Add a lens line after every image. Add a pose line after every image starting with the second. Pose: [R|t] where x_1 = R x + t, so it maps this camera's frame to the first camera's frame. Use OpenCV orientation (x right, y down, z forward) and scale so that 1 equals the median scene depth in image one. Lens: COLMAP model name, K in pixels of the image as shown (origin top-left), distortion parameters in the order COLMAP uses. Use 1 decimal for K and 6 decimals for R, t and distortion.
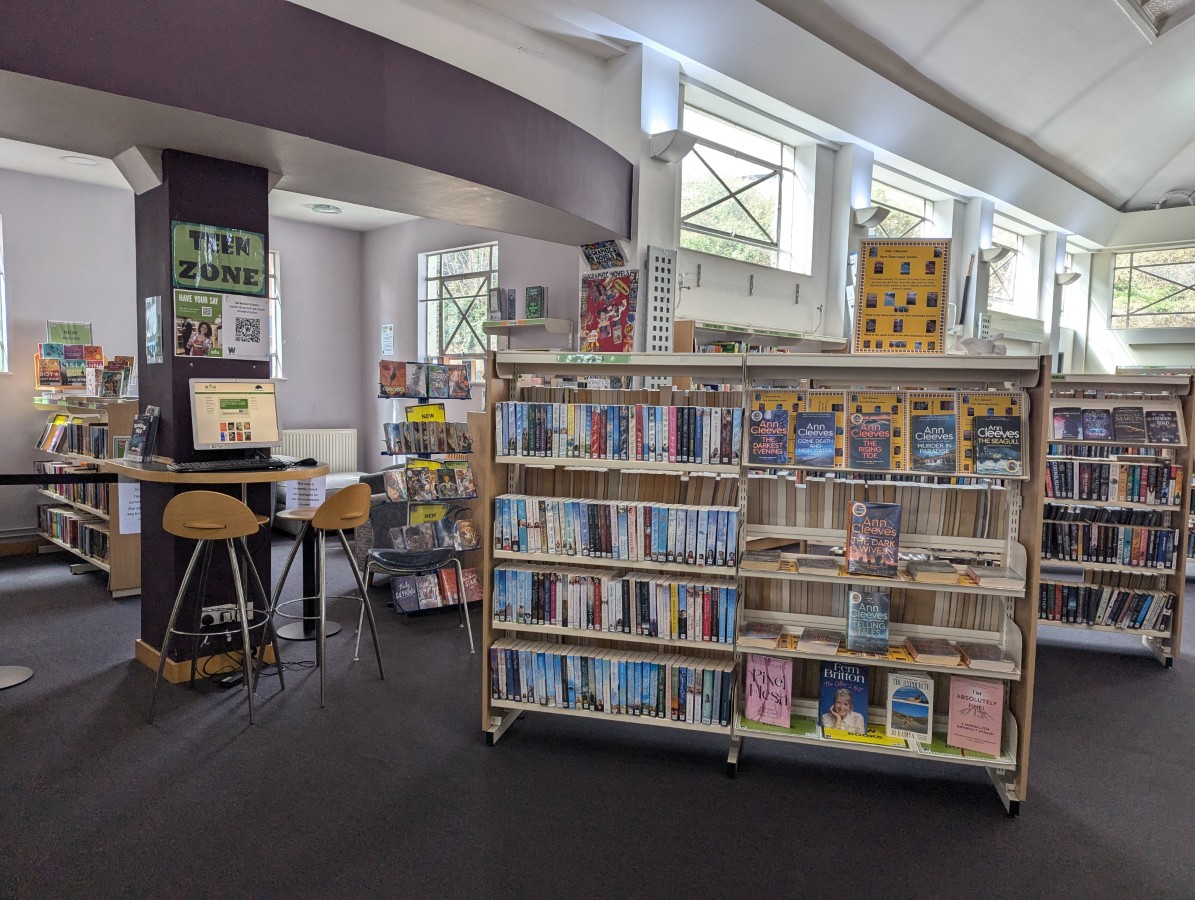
lens RADIAL K [[834.9, 0, 597.5], [0, 834.9, 450.0], [0, 0, 1]] dist [0.058292, -0.055114]
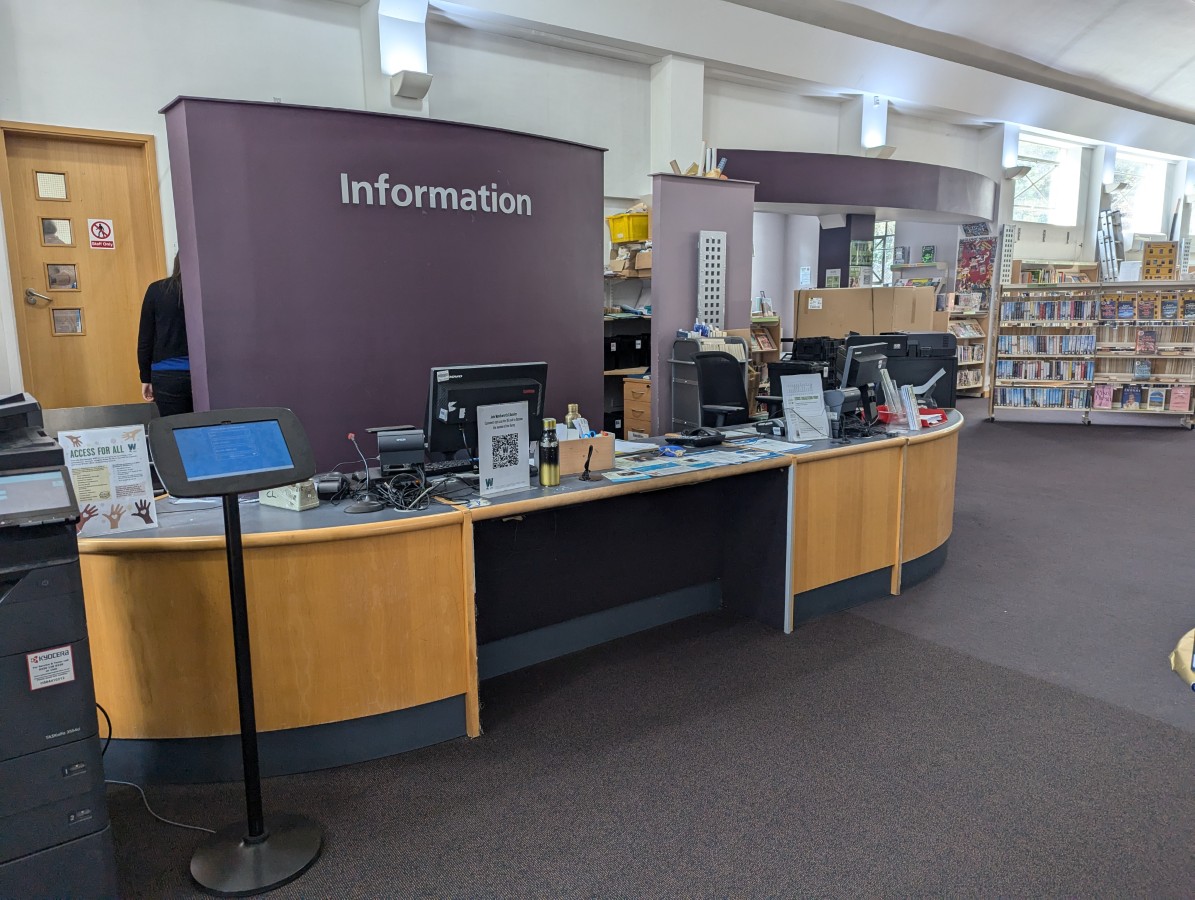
lens RADIAL K [[834.9, 0, 597.5], [0, 834.9, 450.0], [0, 0, 1]] dist [0.058292, -0.055114]
pose [[0.985994, -0.006996, -0.166633, -1.040128], [0.023062, 0.995241, 0.094673, 0.145938], [0.165178, -0.097190, 0.981463, -2.203726]]
